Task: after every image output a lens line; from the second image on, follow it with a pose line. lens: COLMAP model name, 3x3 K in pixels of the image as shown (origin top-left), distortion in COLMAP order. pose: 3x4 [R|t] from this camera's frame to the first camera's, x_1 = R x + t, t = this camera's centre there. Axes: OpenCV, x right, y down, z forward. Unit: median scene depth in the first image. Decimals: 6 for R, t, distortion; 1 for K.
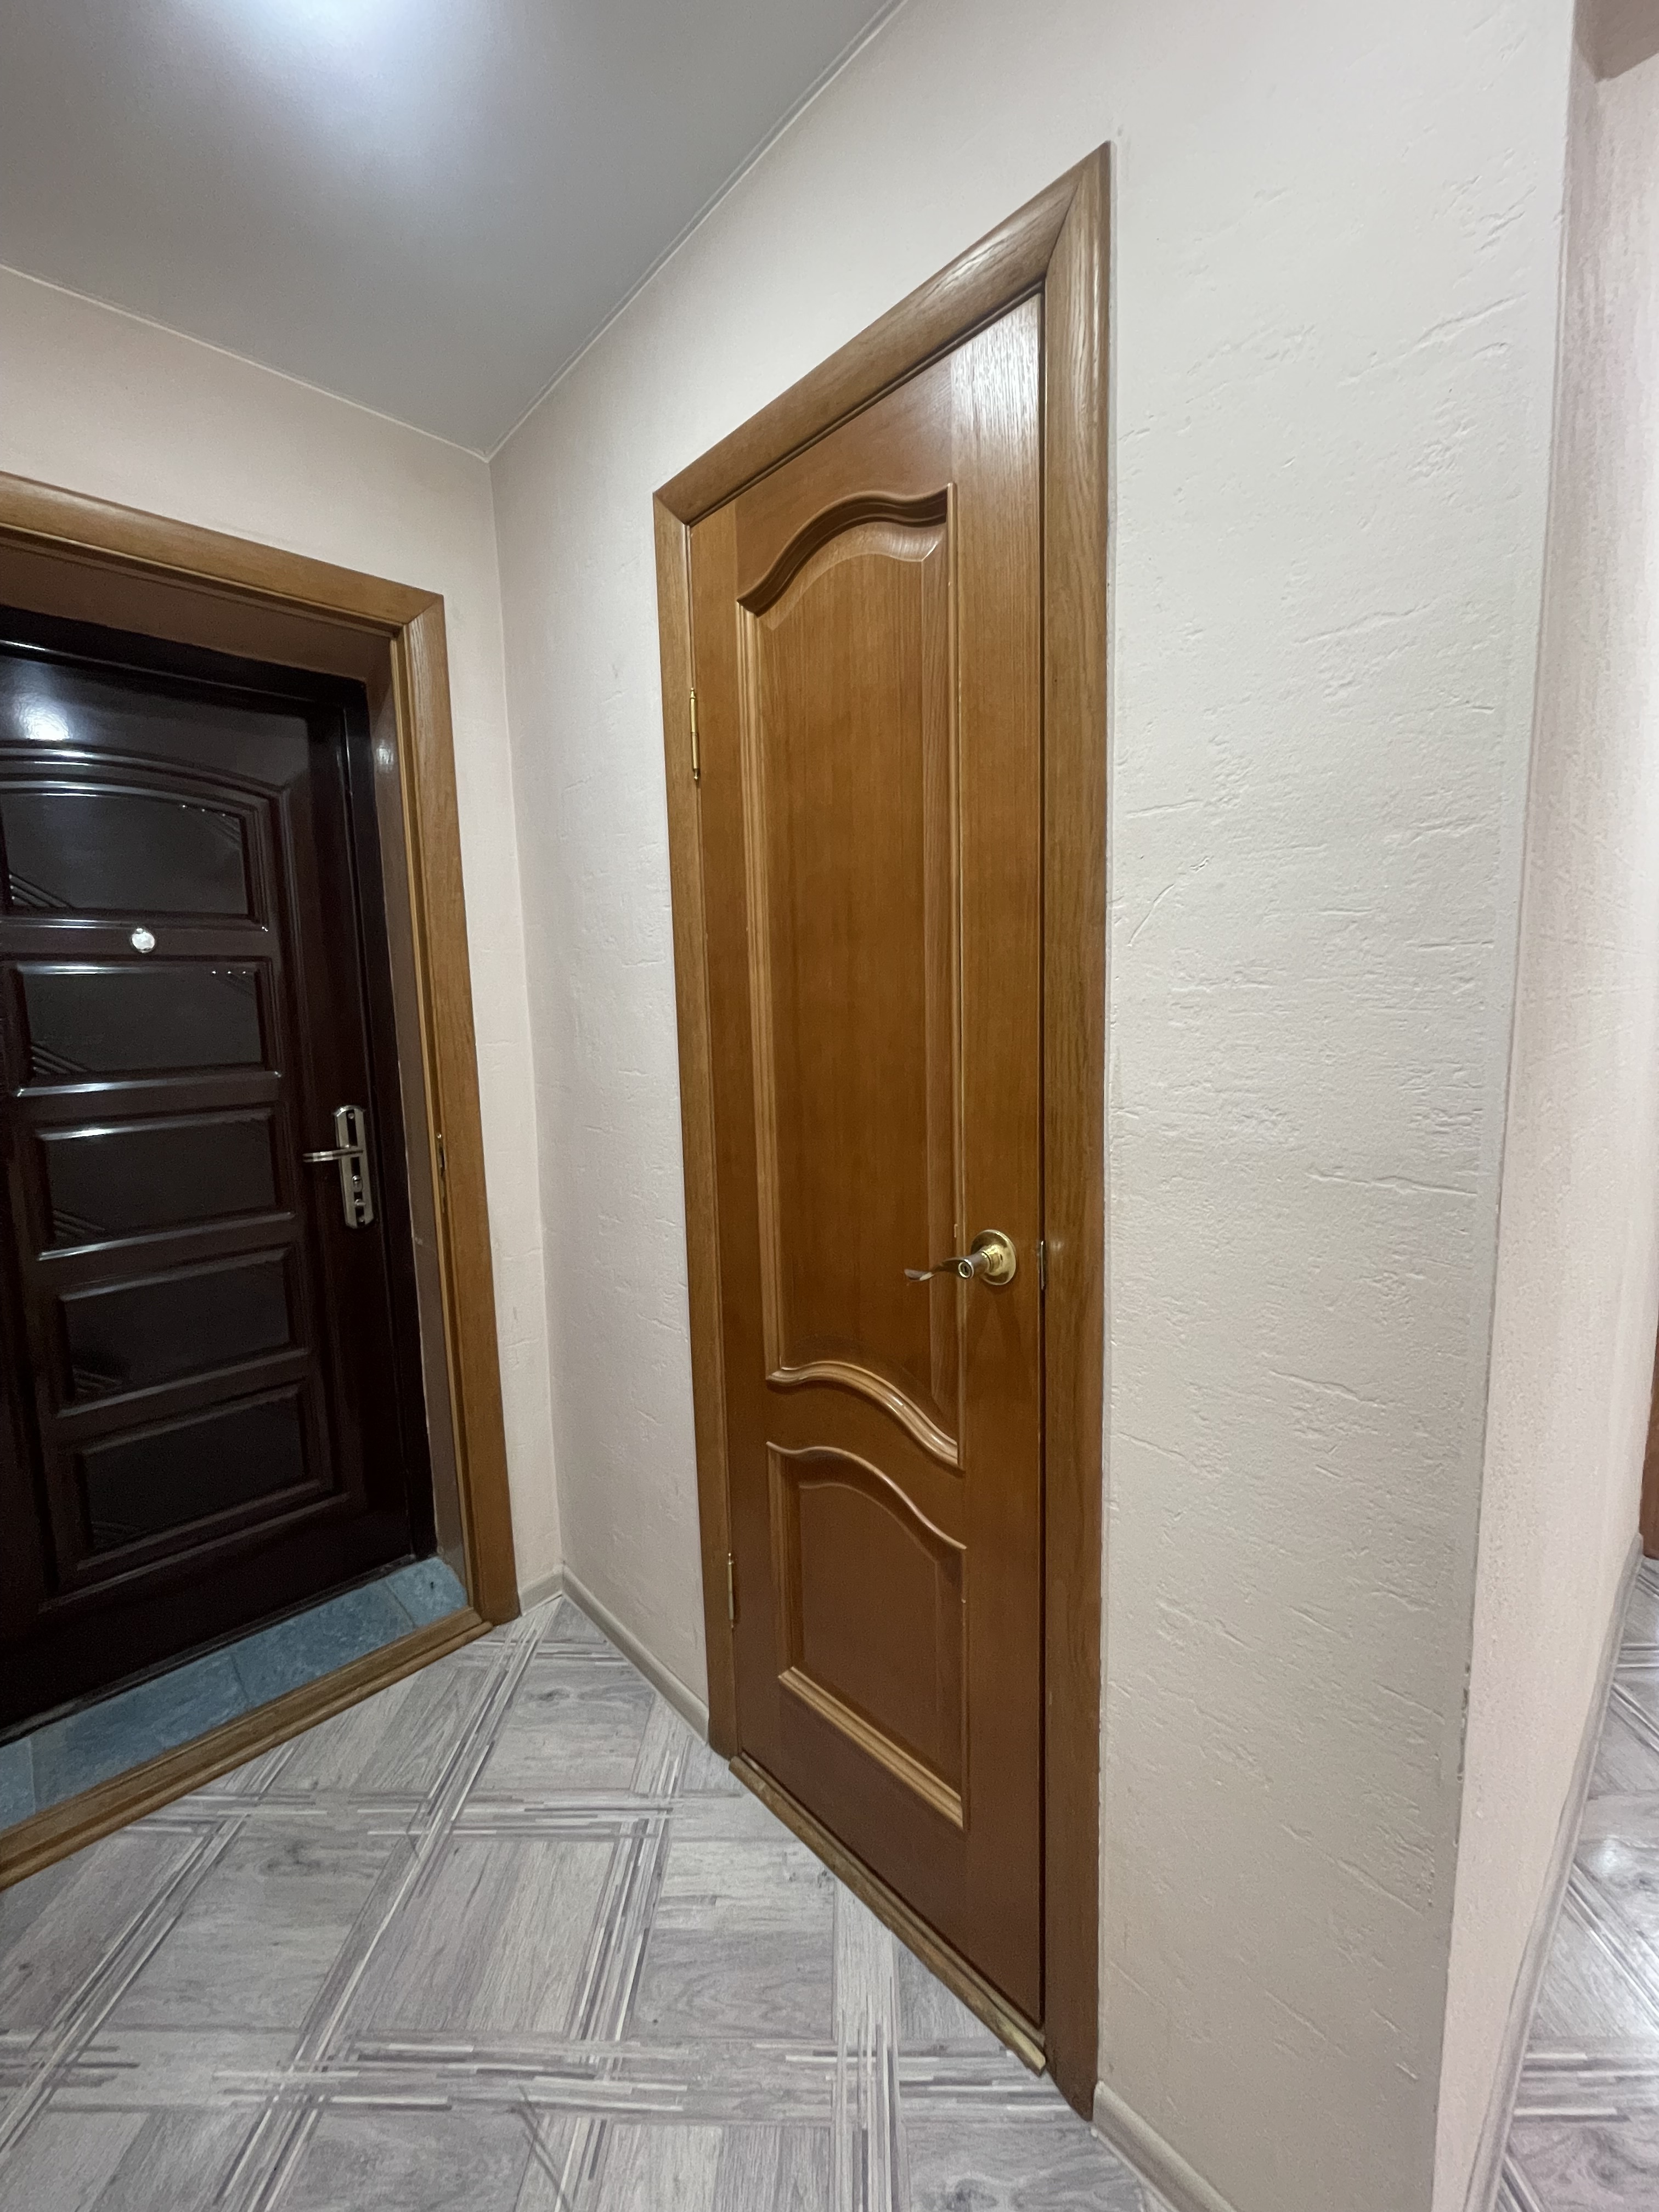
lens RADIAL K [[880.6, 0, 834.9], [0, 880.6, 1100.3], [0, 0, 1]] dist [-0.000153, -0.002410]
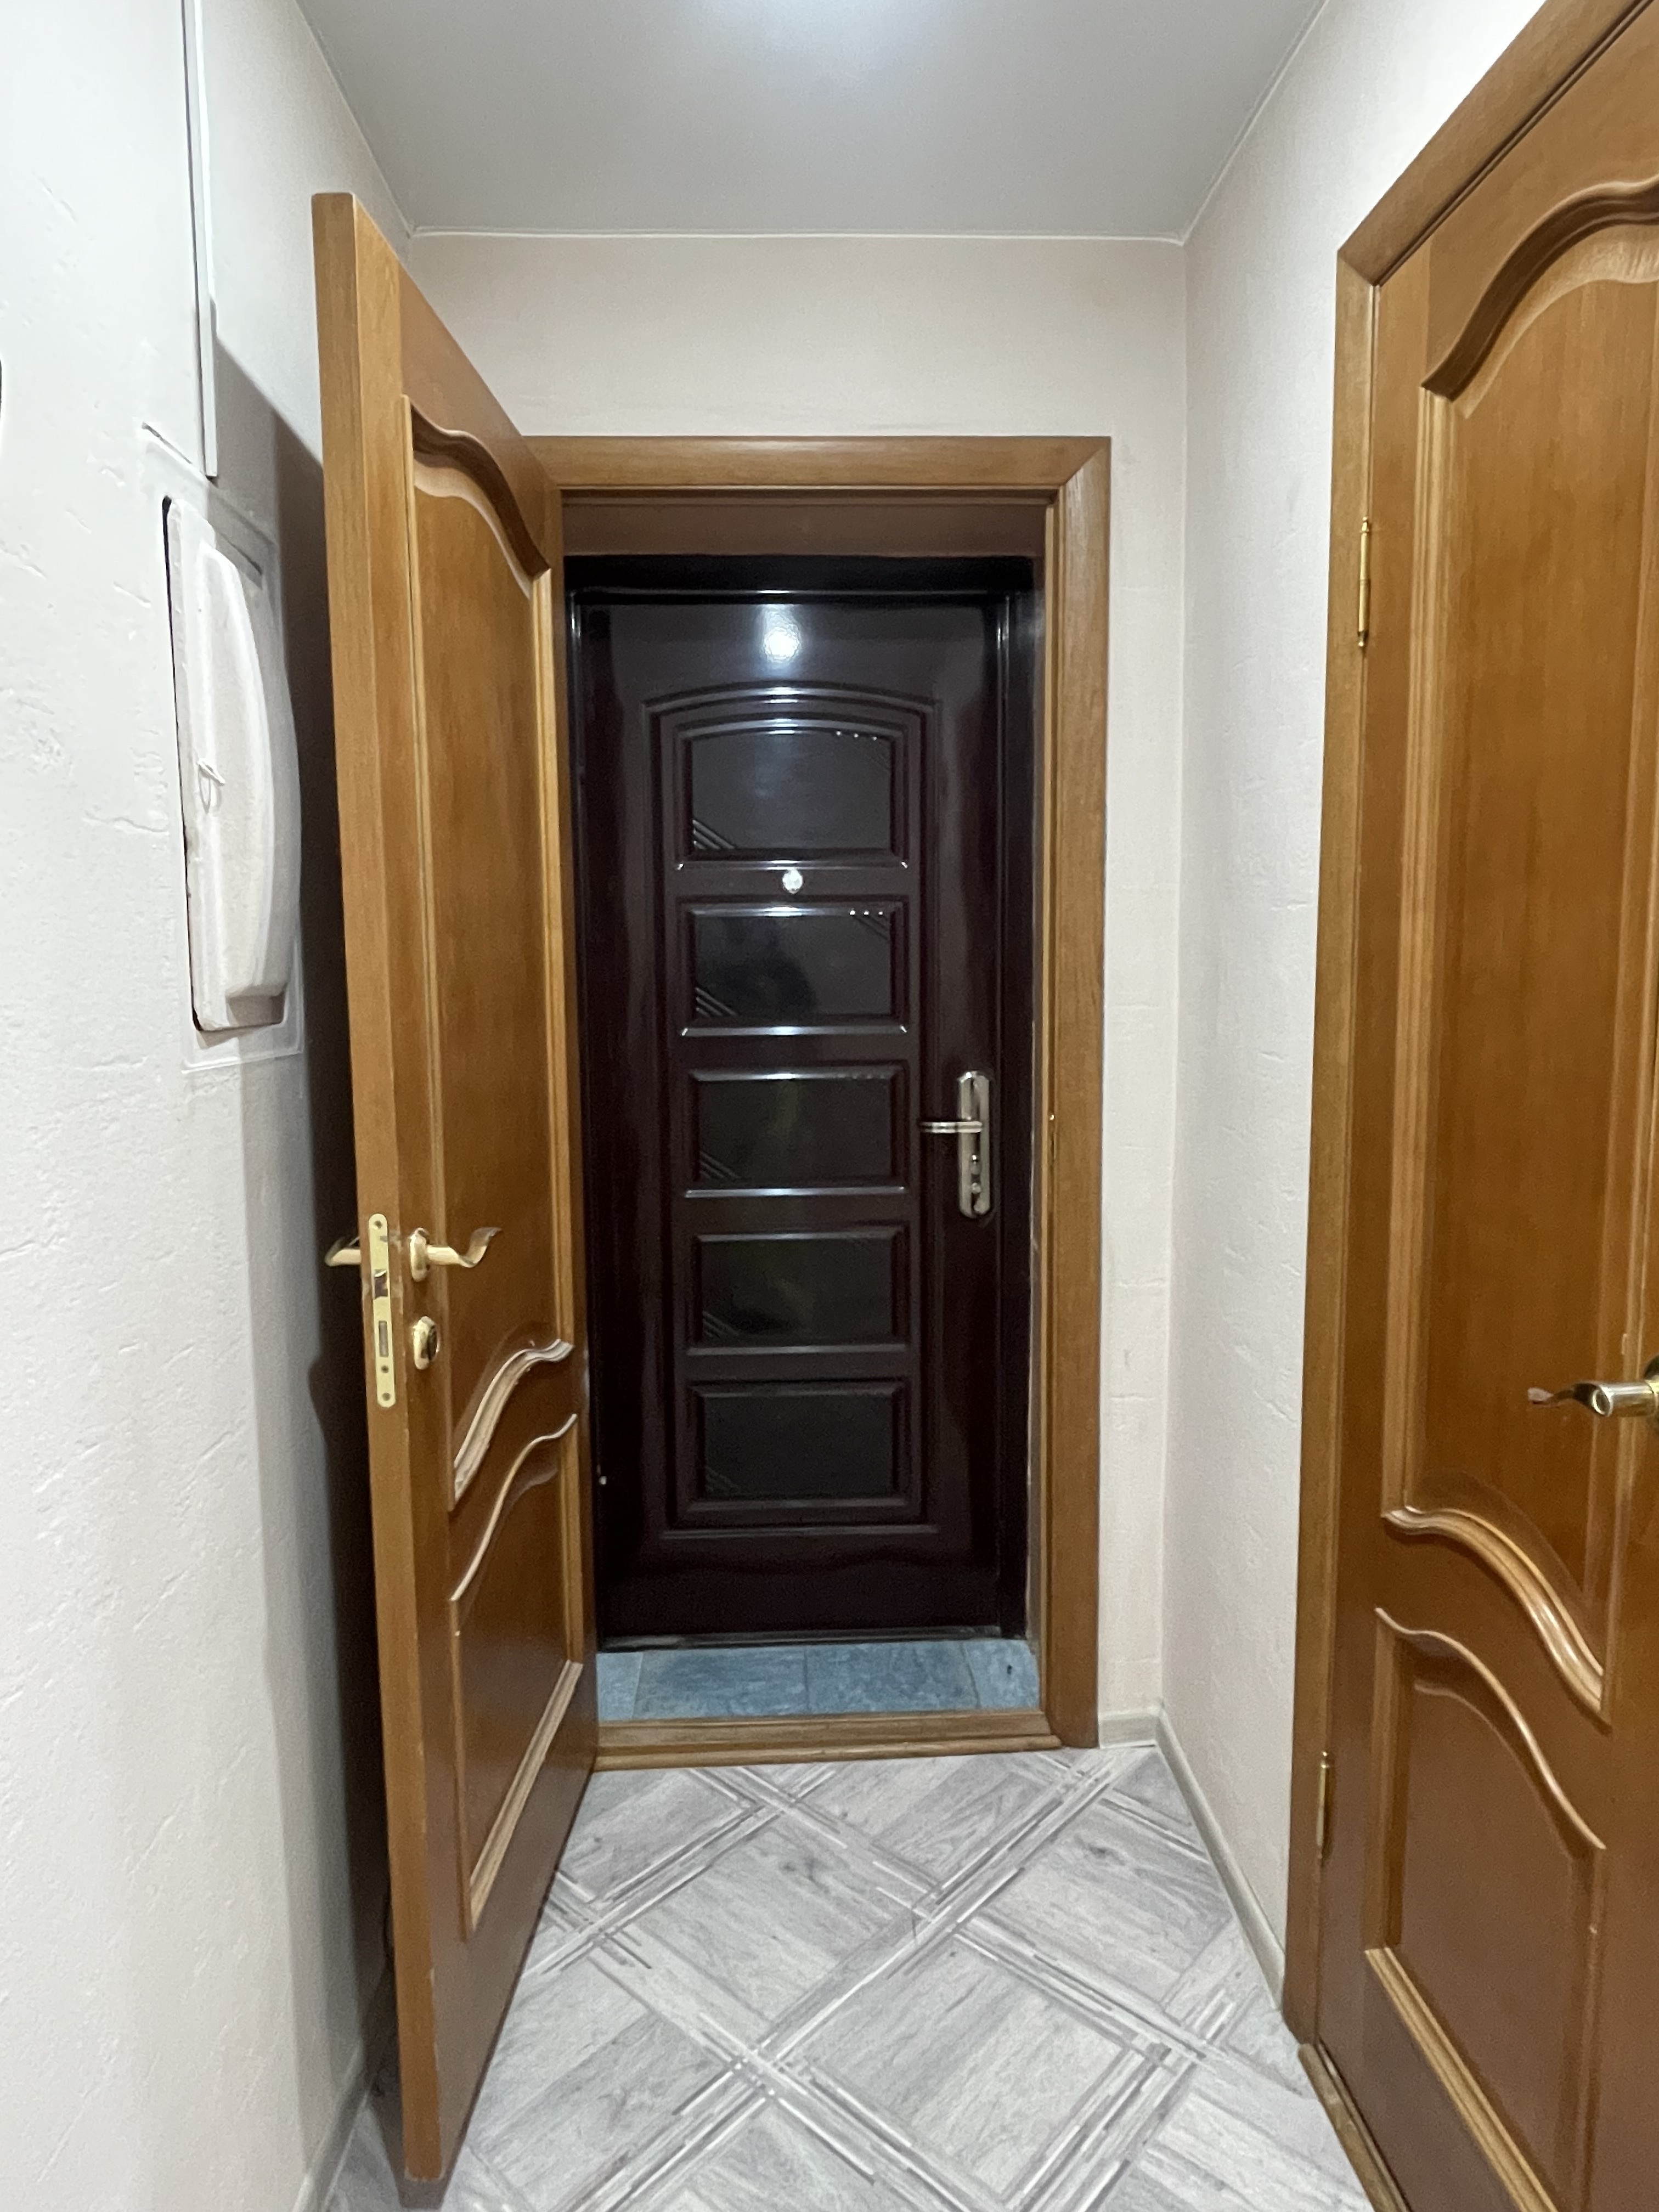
lens RADIAL K [[1362.2, 0, 829.5], [0, 1362.2, 1106.0], [0, 0, 1]] dist [0.002183, -0.004895]
pose [[0.748117, 0.096635, -0.656492, 0.250554], [-0.086588, 0.995097, 0.047804, -0.013357], [0.657893, 0.021082, 0.752816, -0.082053]]
